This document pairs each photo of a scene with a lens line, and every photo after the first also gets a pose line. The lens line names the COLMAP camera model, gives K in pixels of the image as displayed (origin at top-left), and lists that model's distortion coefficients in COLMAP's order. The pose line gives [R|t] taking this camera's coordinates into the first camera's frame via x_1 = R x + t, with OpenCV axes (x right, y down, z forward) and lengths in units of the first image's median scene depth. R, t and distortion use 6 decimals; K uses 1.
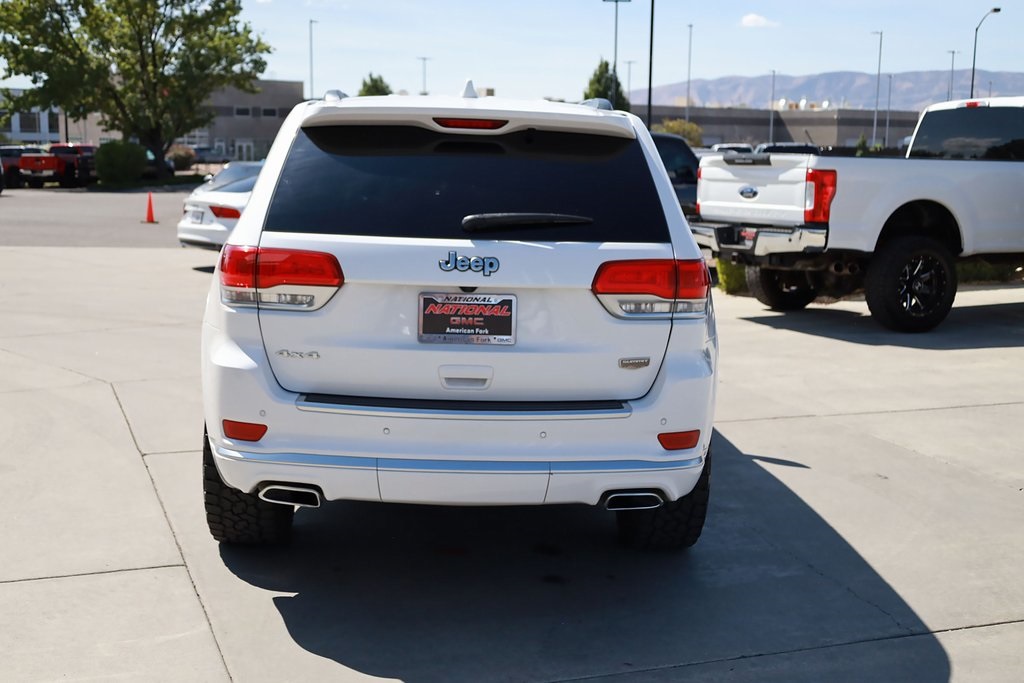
lens RADIAL K [[1242.2, 0, 621.3], [0, 1242.2, 337.9], [0, 0, 1]] dist [-0.016125, 0.031173]
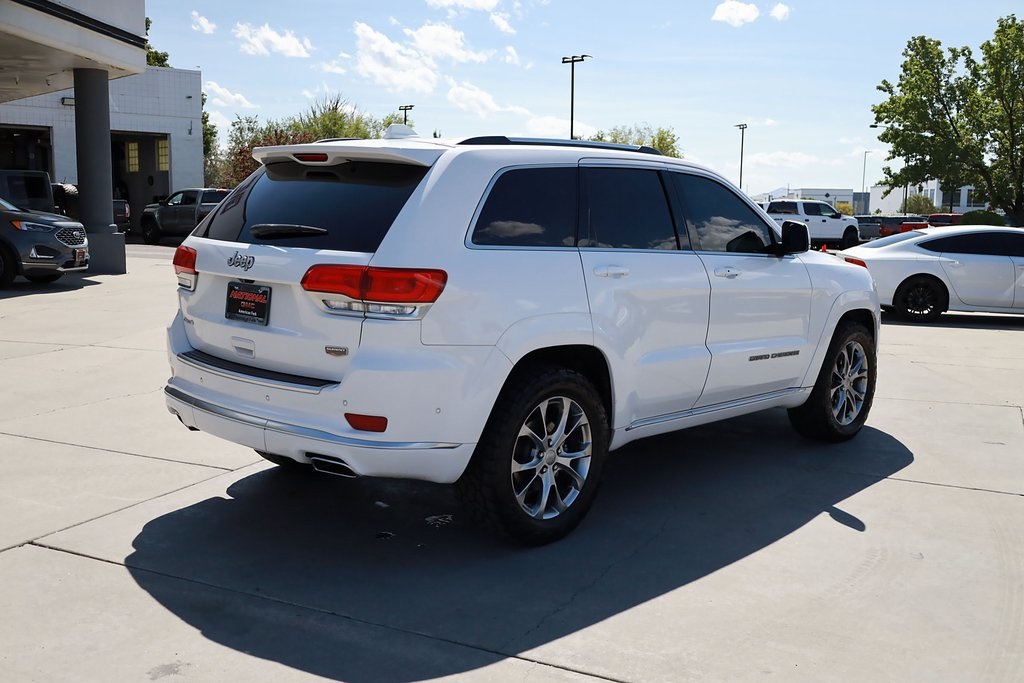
lens RADIAL K [[1089.6, 0, 512.0], [0, 1089.6, 341.5], [0, 0, 1]] dist [-0.000834, -0.004371]
pose [[0.685381, 0.089821, -0.722624, 0.880164], [-0.118558, 0.992887, 0.010968, -0.020406], [0.718468, 0.078155, 0.691155, 0.393697]]
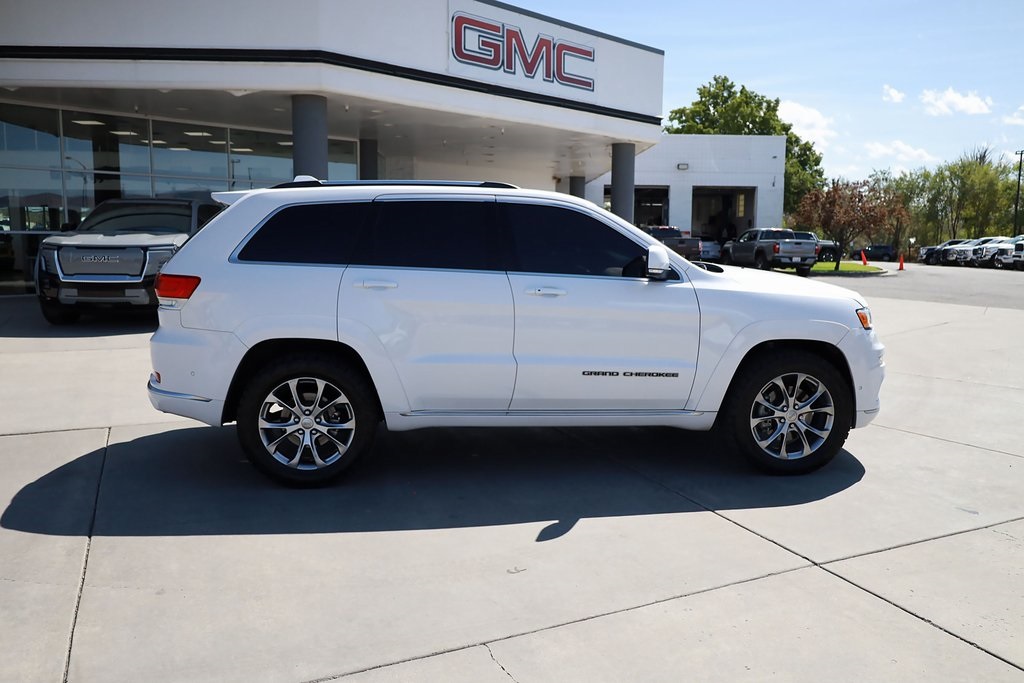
lens RADIAL K [[850.7, 0, 512.0], [0, 850.7, 341.5], [0, 0, 1]] dist [-0.017760, -0.001033]
pose [[0.005524, 0.111086, -0.993795, 1.277757], [-0.158898, 0.981281, 0.108804, -0.188263], [0.987280, 0.157311, 0.023072, 1.545039]]
